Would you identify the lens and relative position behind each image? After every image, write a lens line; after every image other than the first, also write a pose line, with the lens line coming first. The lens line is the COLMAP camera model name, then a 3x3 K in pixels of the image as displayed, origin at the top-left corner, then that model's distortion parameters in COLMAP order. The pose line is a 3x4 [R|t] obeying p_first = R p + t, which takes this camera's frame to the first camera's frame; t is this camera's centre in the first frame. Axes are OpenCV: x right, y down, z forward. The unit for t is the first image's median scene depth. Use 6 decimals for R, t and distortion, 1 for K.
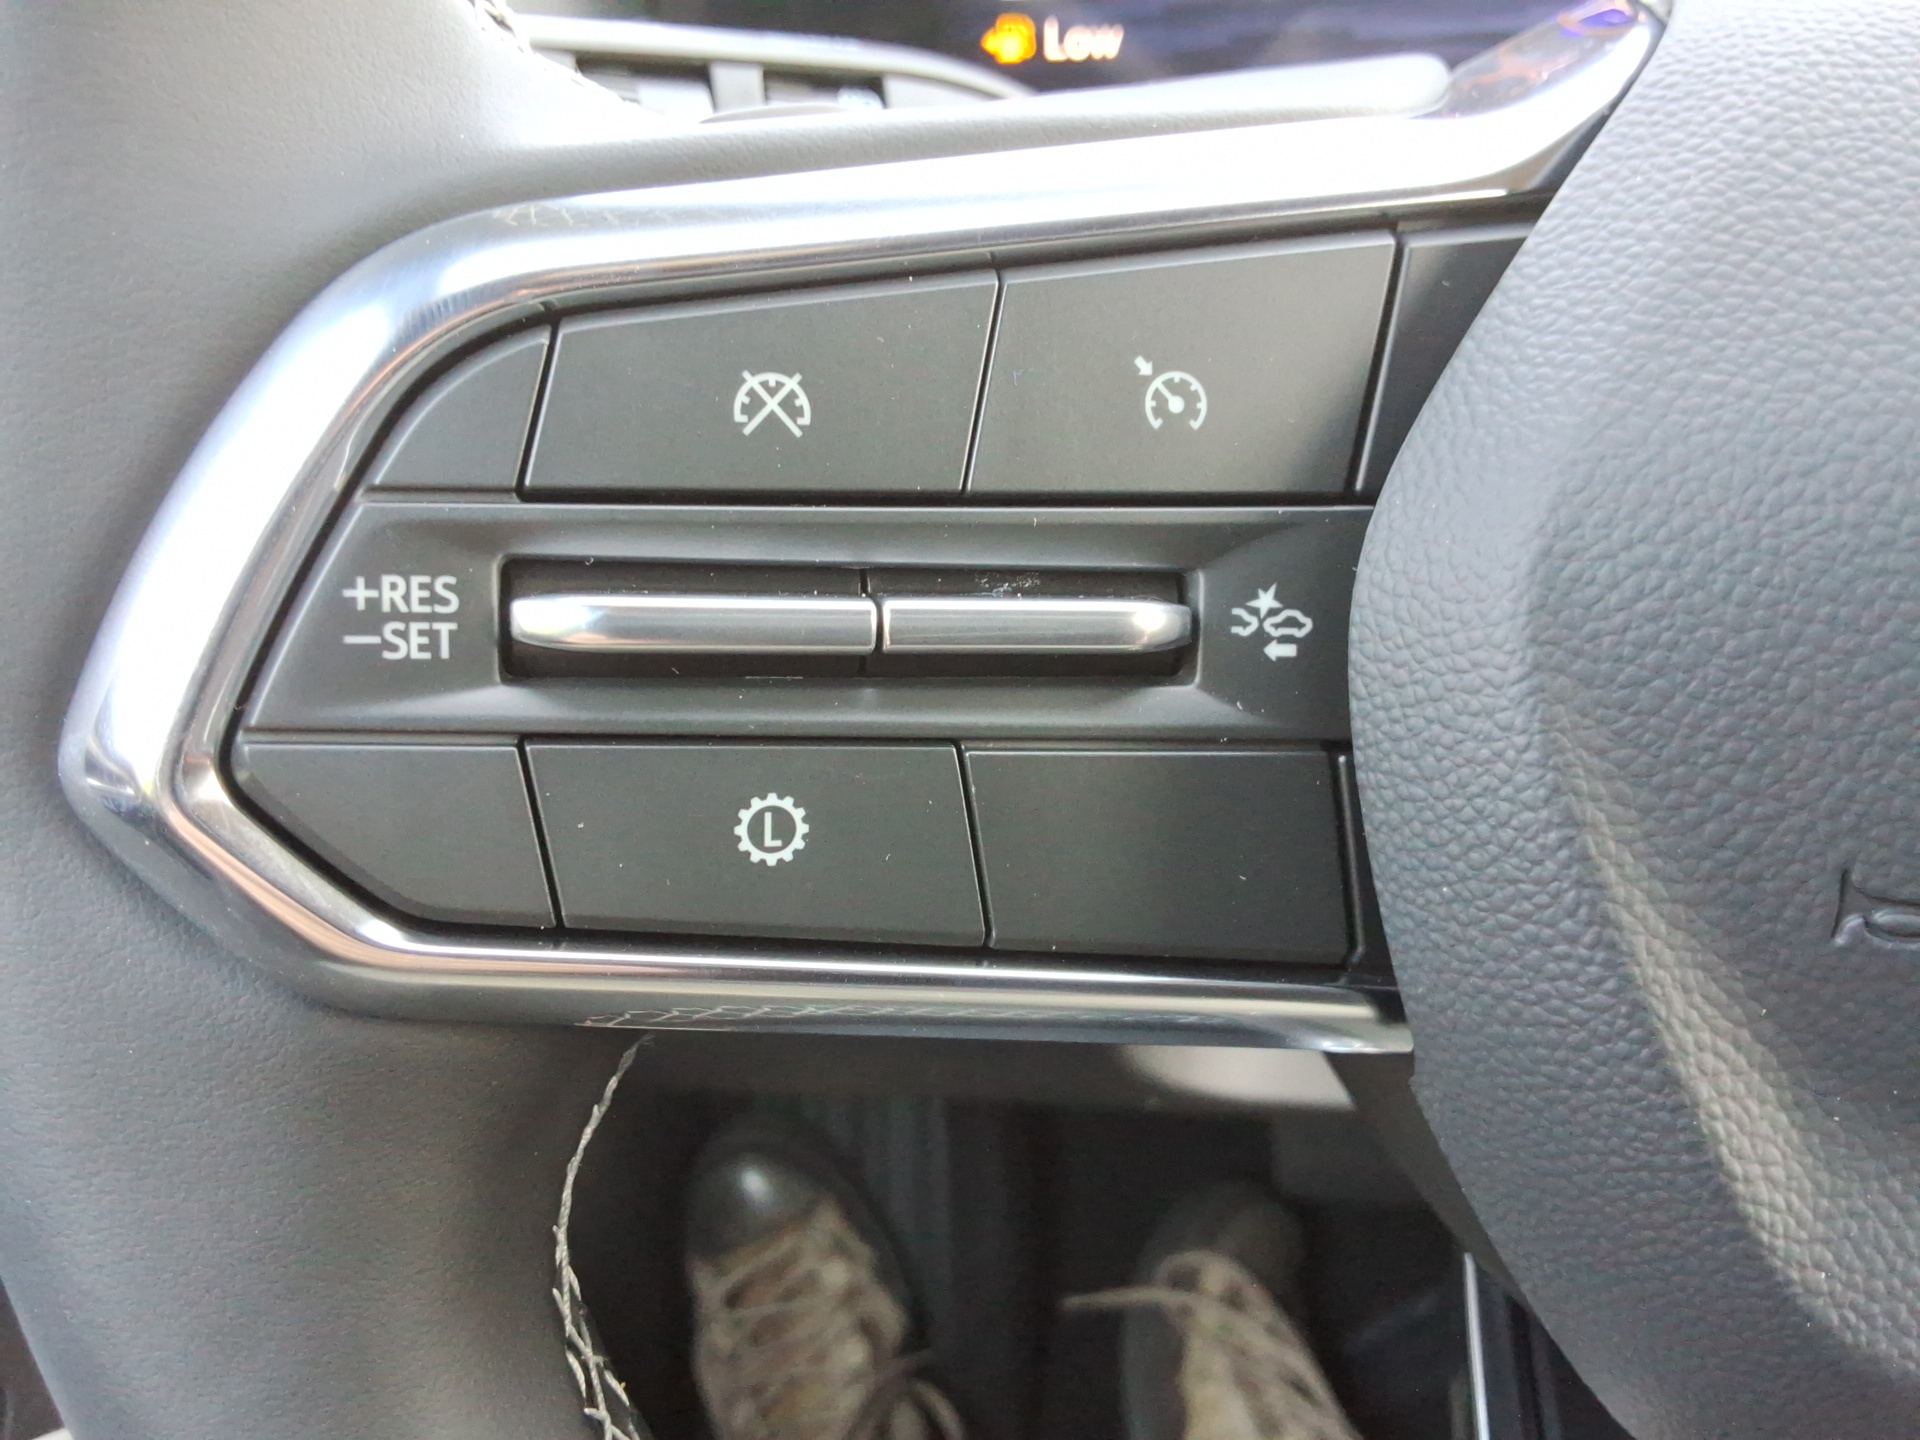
lens RADIAL K [[1524.4, 0, 969.7], [0, 1524.4, 729.4], [0, 0, 1]] dist [0.103807, -0.148818]
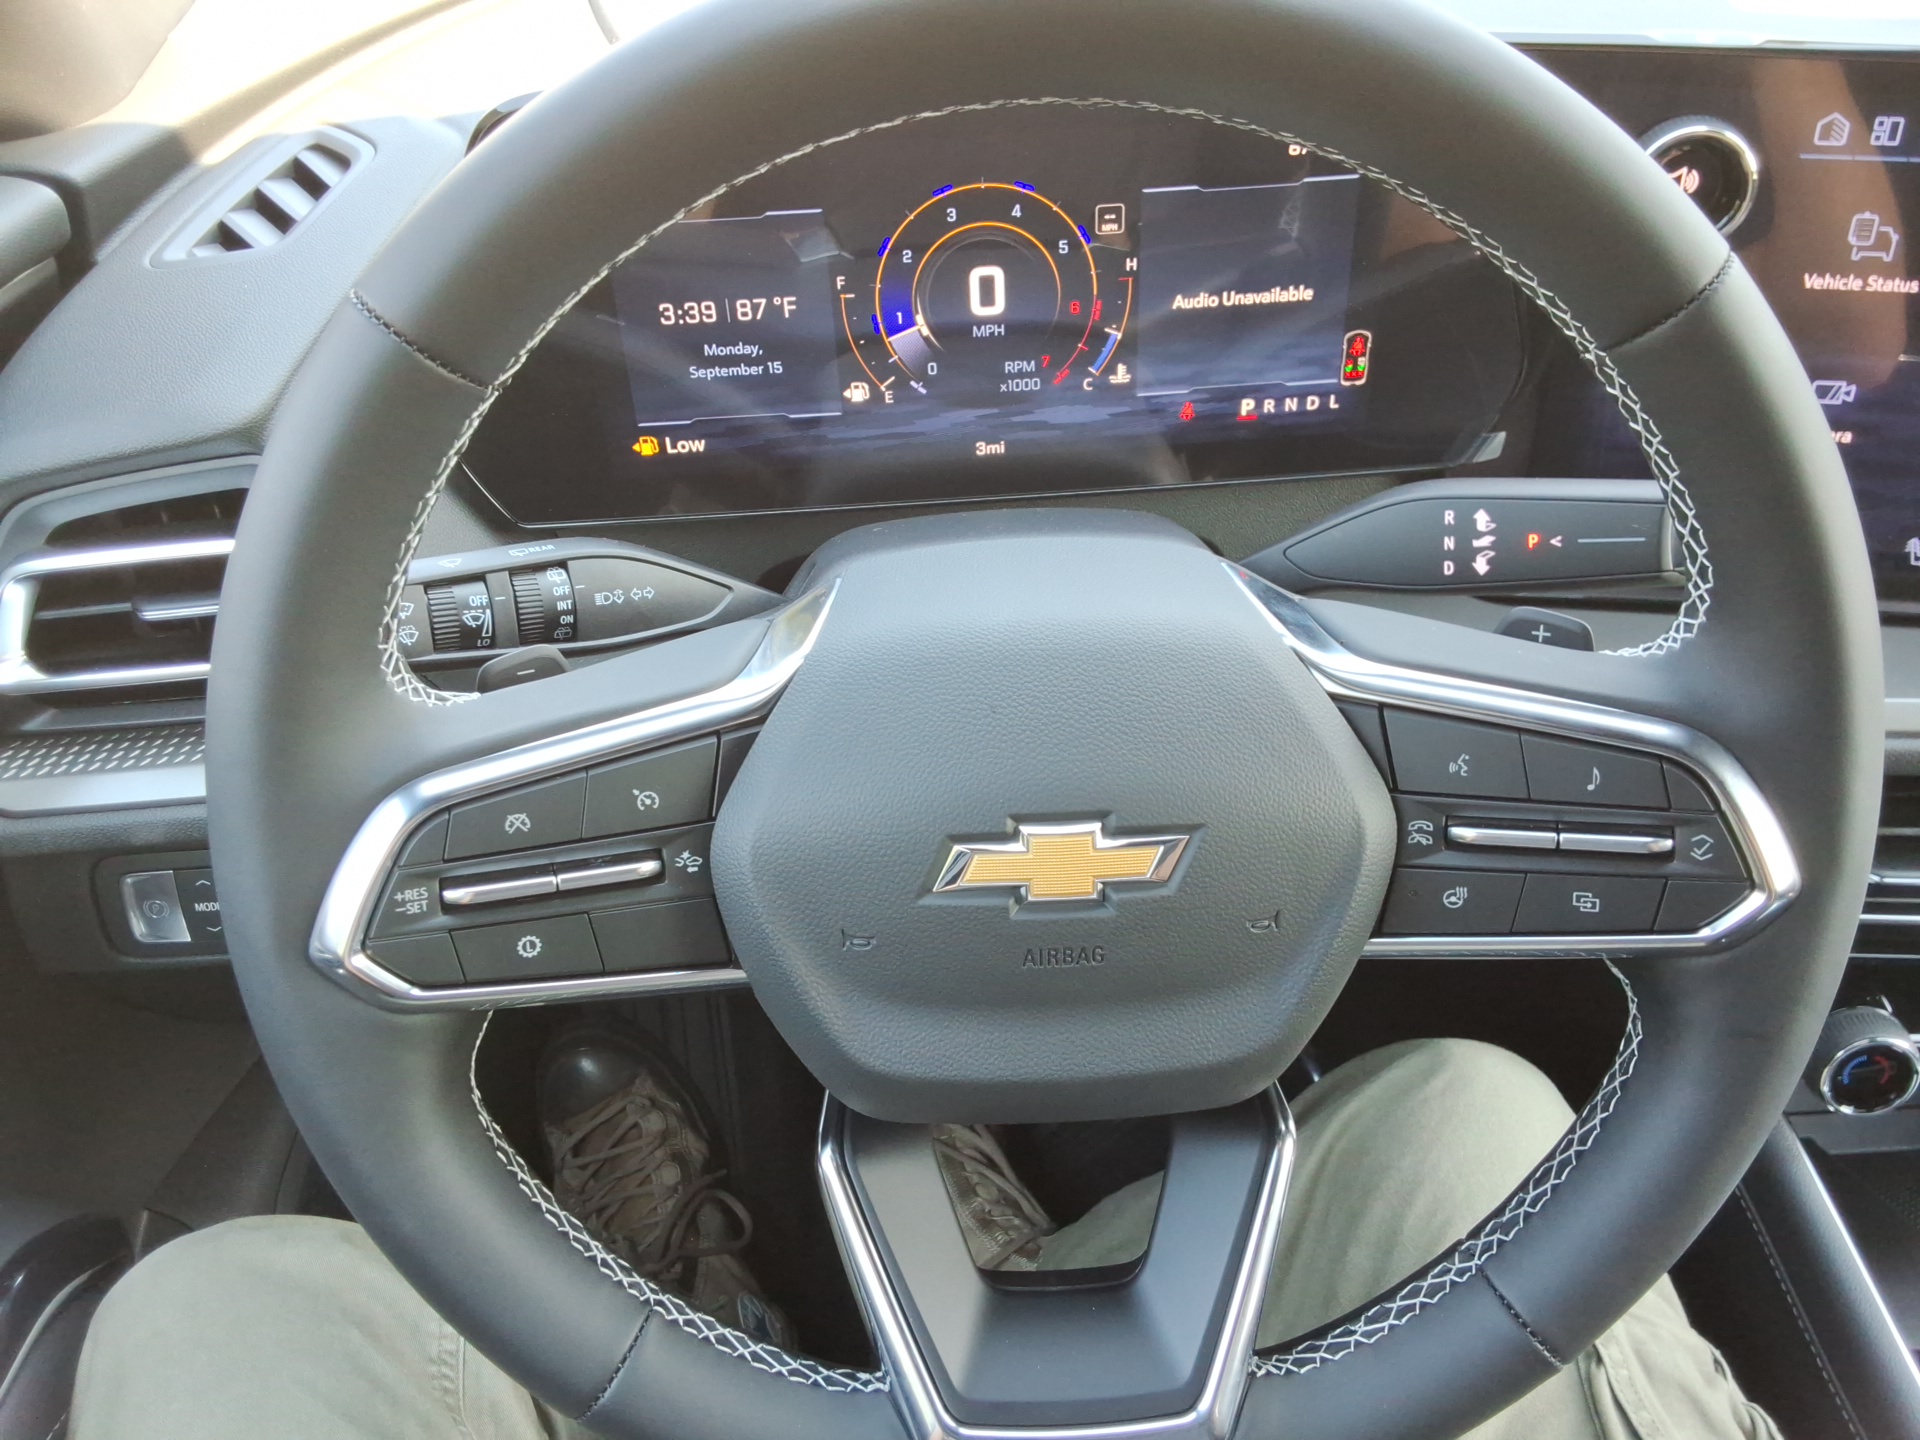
lens RADIAL K [[1524.4, 0, 975.0], [0, 1524.4, 712.7], [0, 0, 1]] dist [0.103807, -0.148818]
pose [[0.991013, -0.079841, 0.107325, 0.468818], [0.071653, 0.994367, 0.078104, -0.579483], [-0.112957, -0.069712, 0.991151, -2.184316]]
